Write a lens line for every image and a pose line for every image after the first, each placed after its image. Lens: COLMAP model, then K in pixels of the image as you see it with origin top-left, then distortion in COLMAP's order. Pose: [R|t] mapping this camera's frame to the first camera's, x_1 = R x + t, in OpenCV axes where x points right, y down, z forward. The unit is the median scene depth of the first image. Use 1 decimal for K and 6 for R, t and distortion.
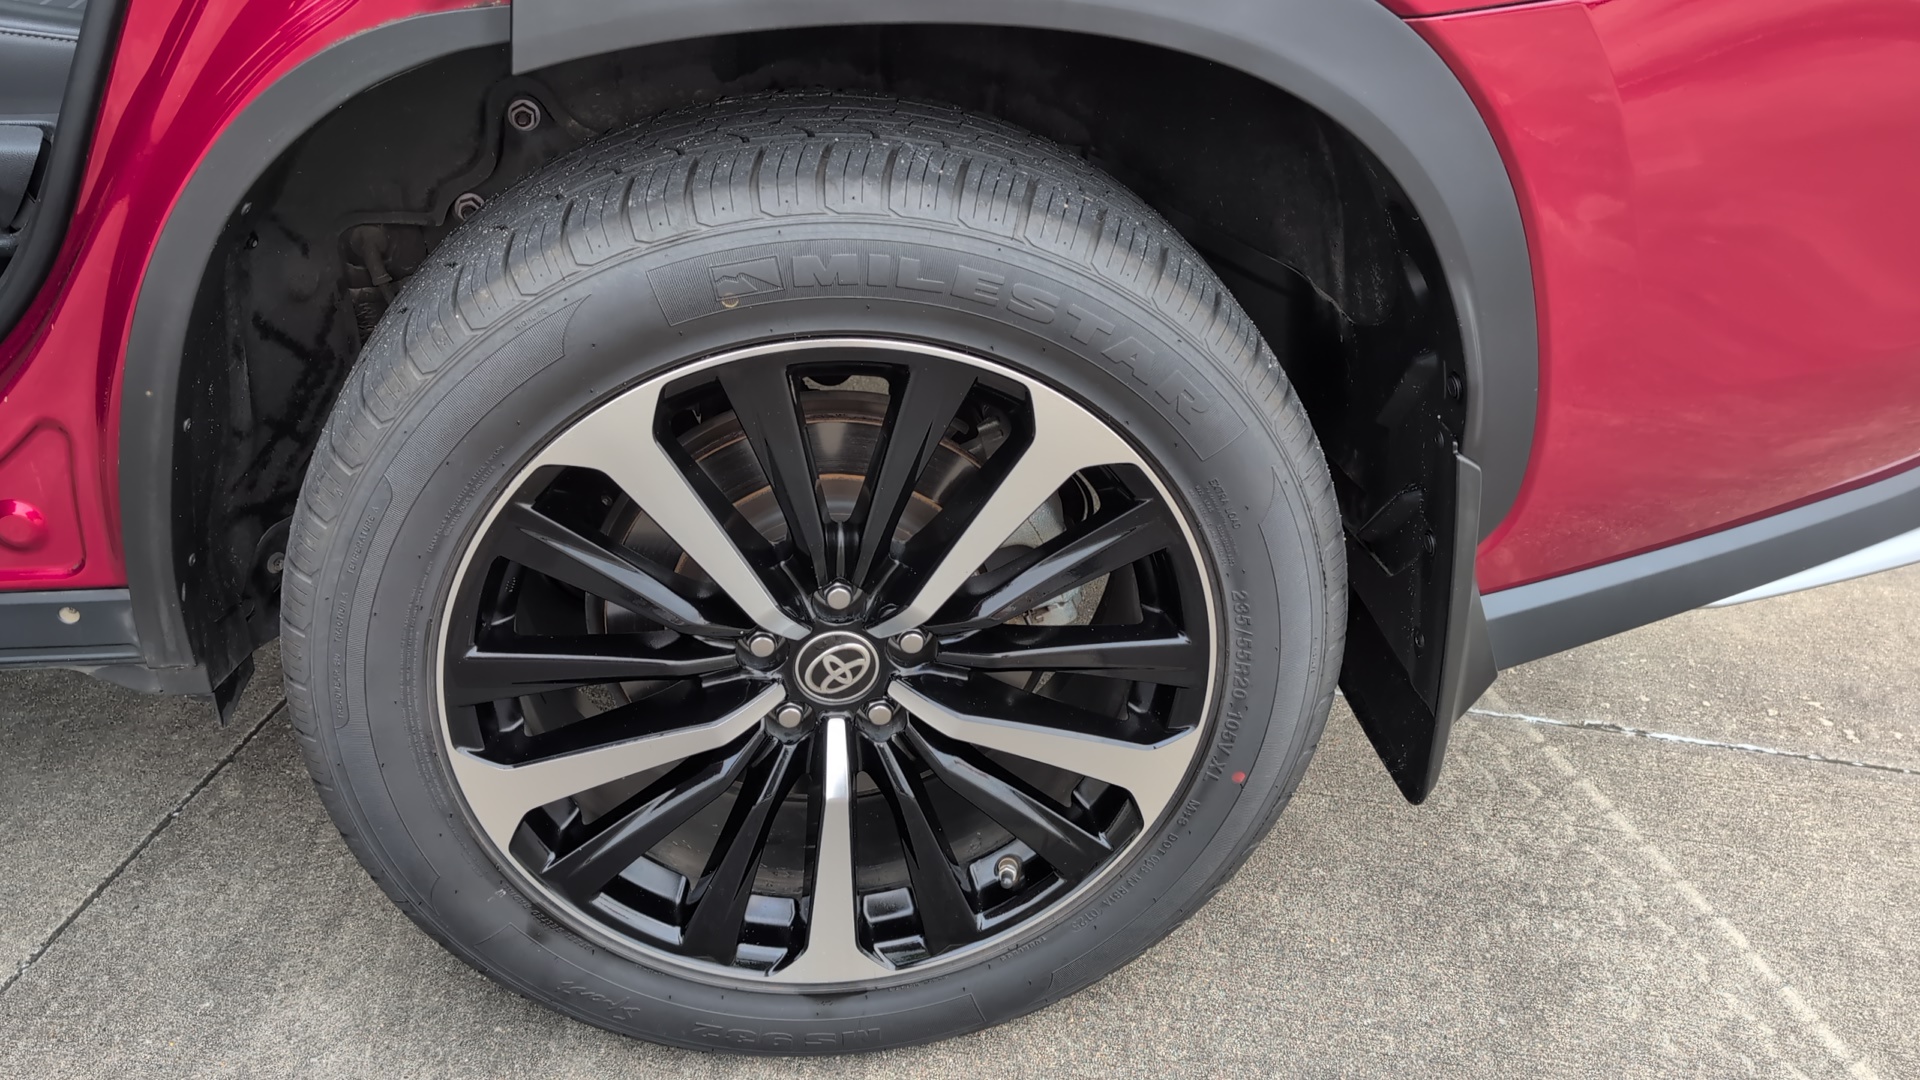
lens RADIAL K [[1616.9, 0, 975.9], [0, 1616.9, 551.5], [0, 0, 1]] dist [0.045636, -0.075112]
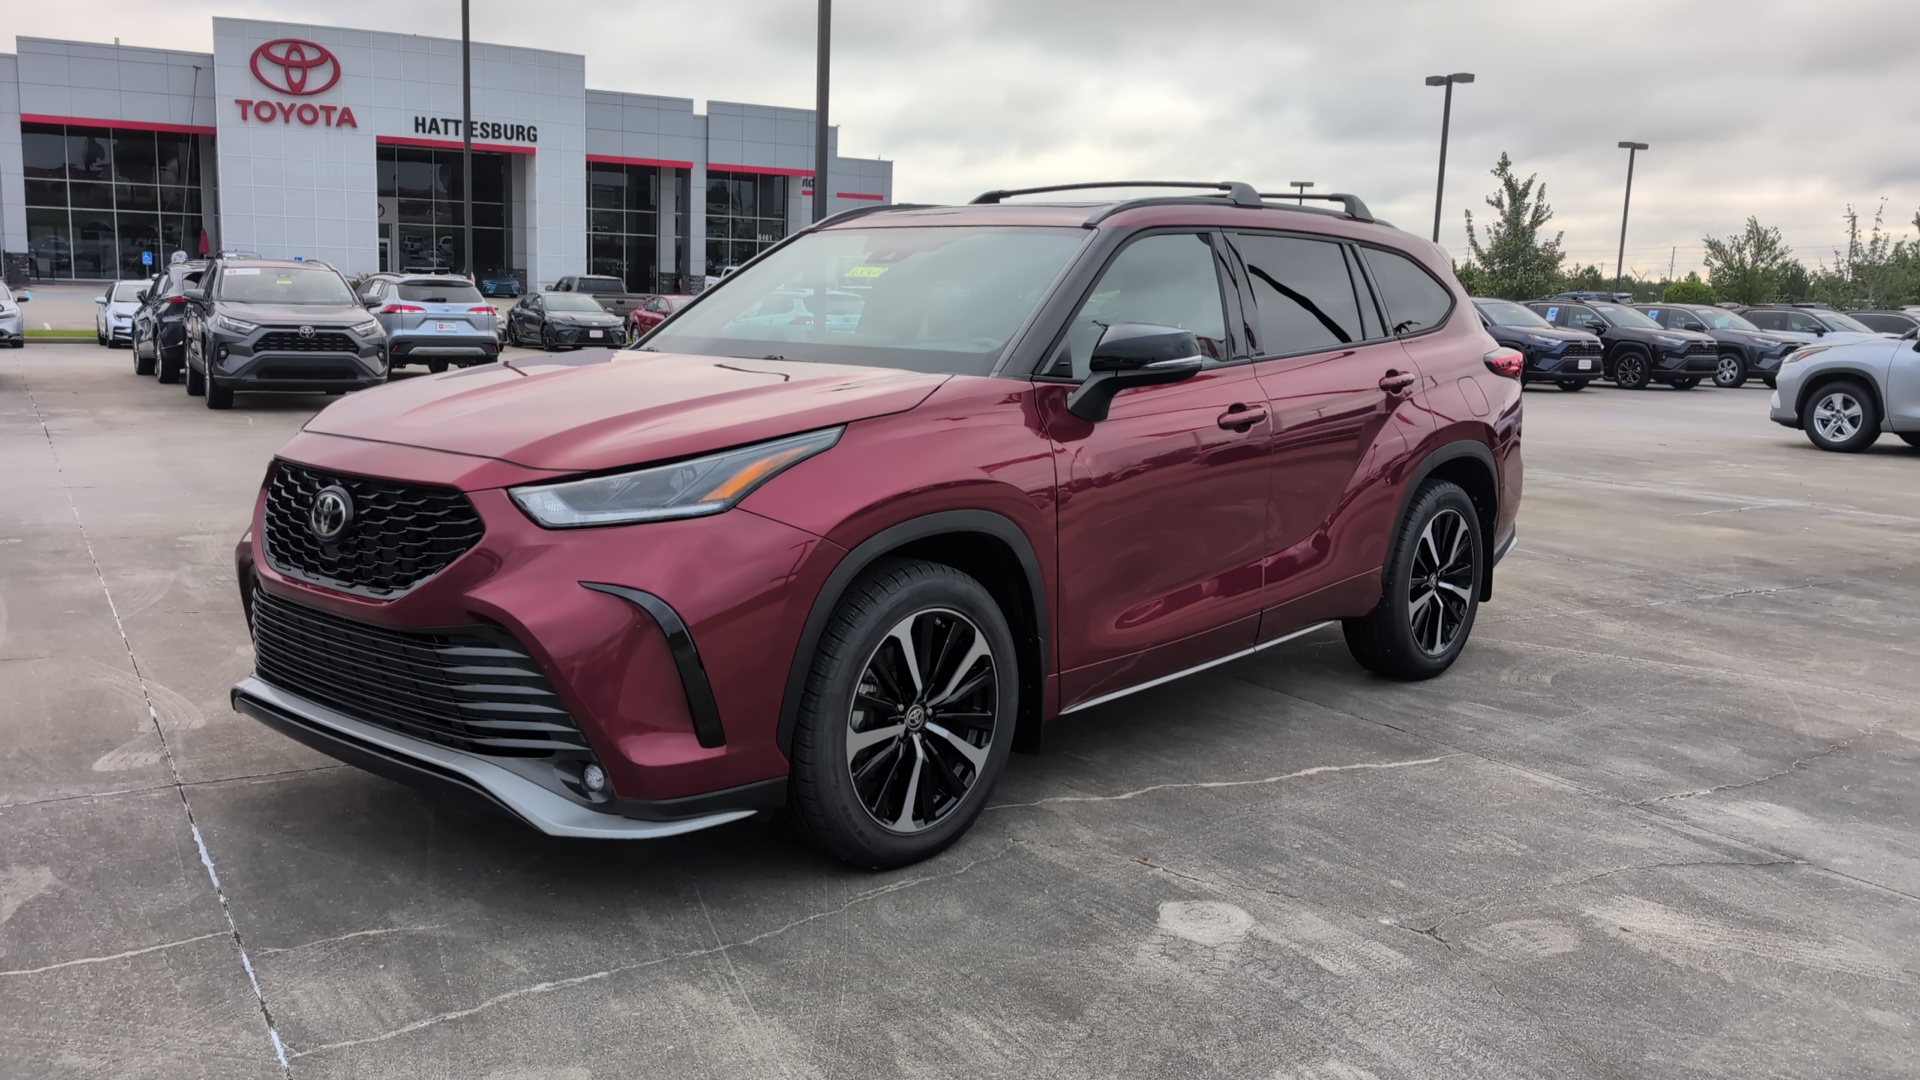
lens RADIAL K [[1616.9, 0, 963.5], [0, 1616.9, 535.2], [0, 0, 1]] dist [0.045636, -0.075112]
pose [[0.750268, -0.125745, 0.649065, -4.666792], [0.343834, 0.912747, -0.220615, 0.578308], [-0.564691, 0.388691, 0.728041, -2.032333]]
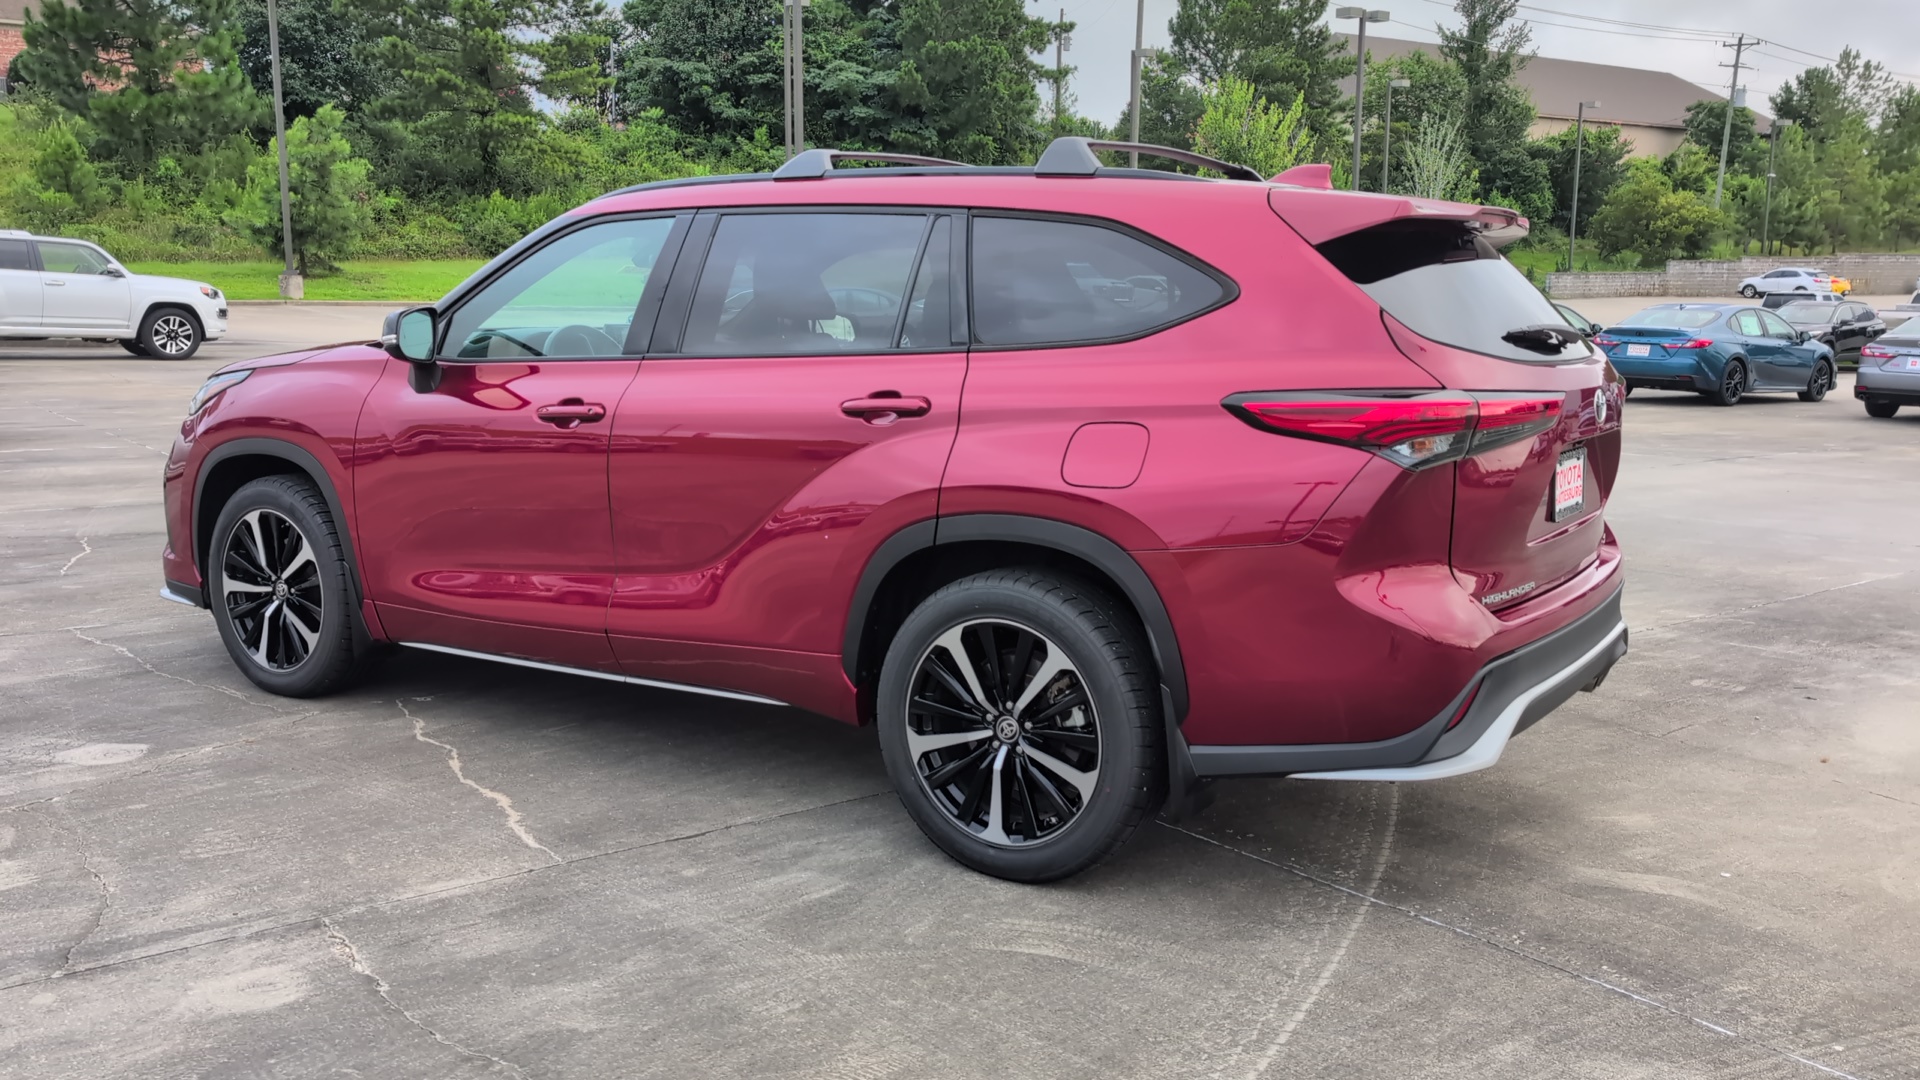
lens RADIAL K [[1616.9, 0, 949.4], [0, 1616.9, 536.8], [0, 0, 1]] dist [0.045636, -0.075112]
pose [[0.749681, 0.067426, -0.658355, 2.016325], [-0.318690, 0.908638, -0.269839, 0.657980], [0.580013, 0.412105, 0.702677, -1.584777]]
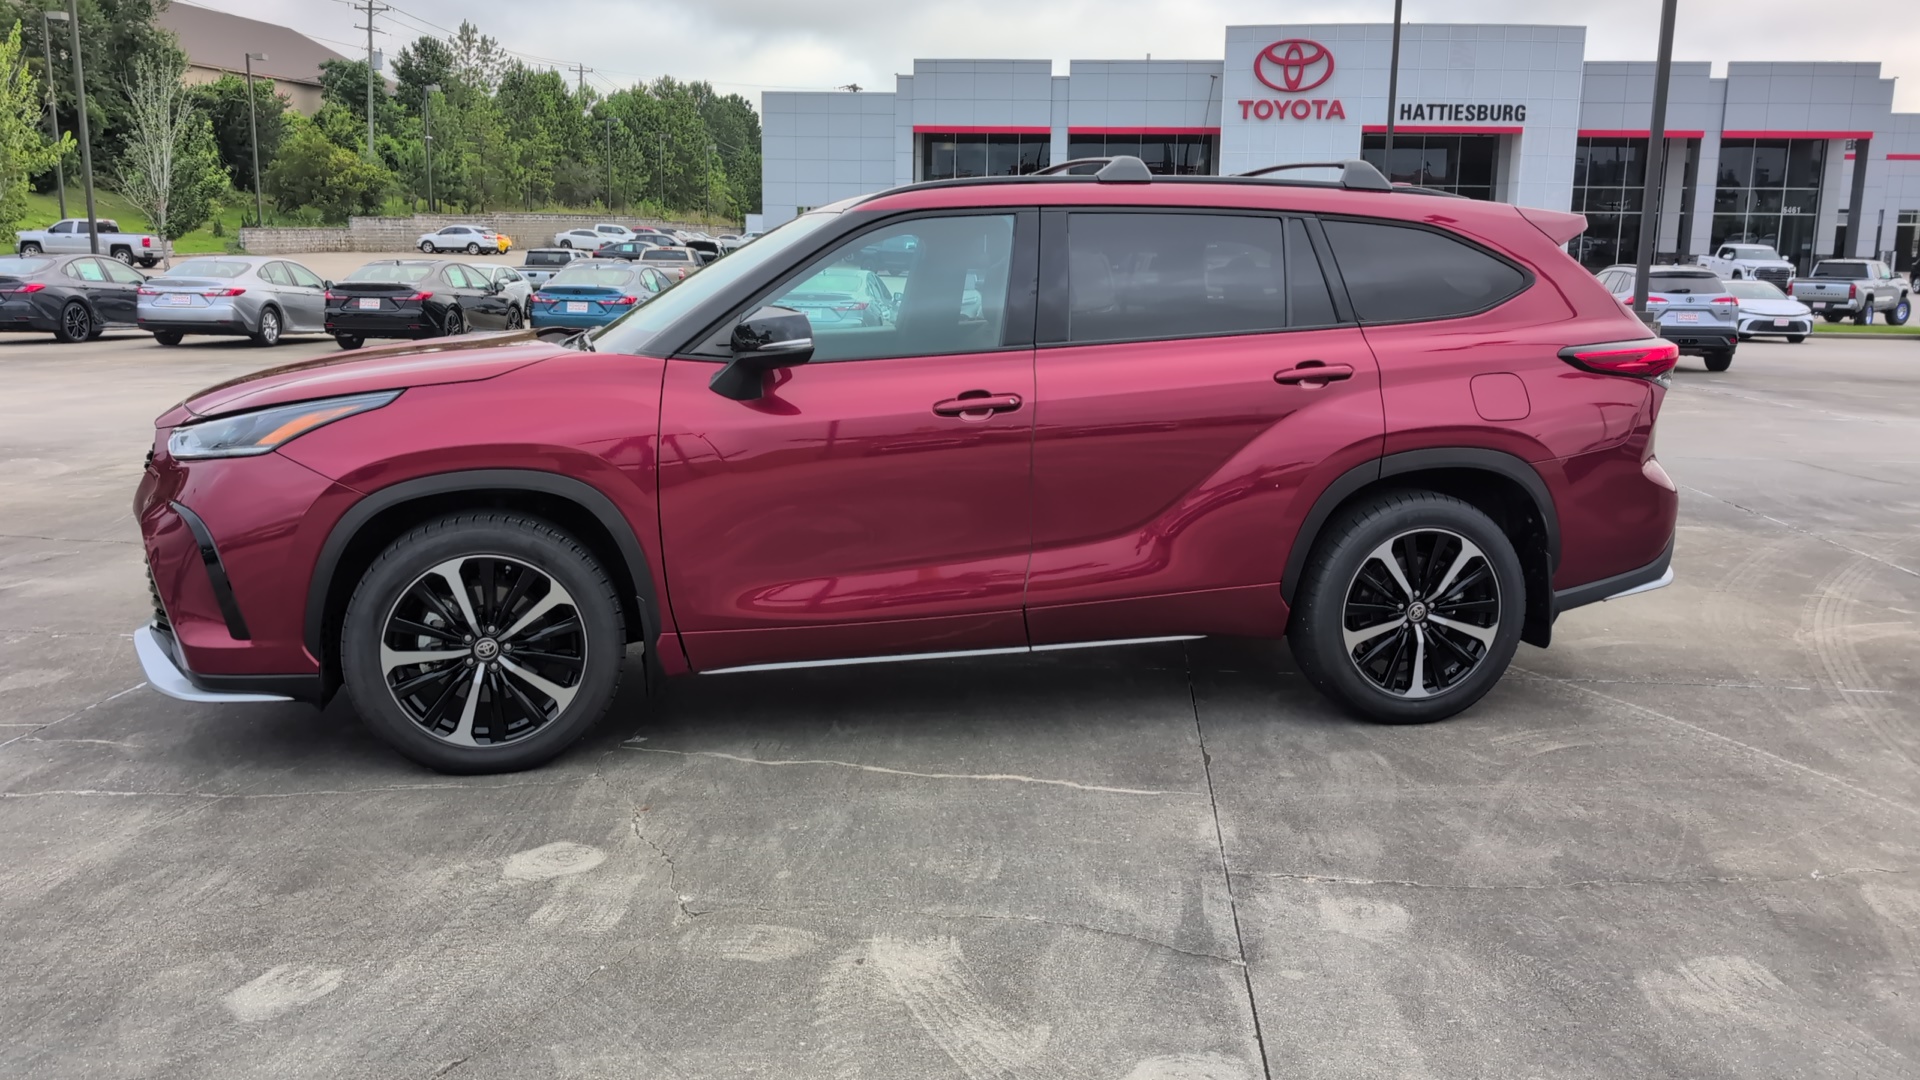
lens RADIAL K [[1616.9, 0, 956.9], [0, 1616.9, 535.4], [0, 0, 1]] dist [0.045636, -0.075112]
pose [[0.995242, -0.050453, 0.083355, -1.728873], [0.076483, 0.934546, -0.347527, 1.348217], [-0.060365, 0.352249, 0.933958, -3.195630]]
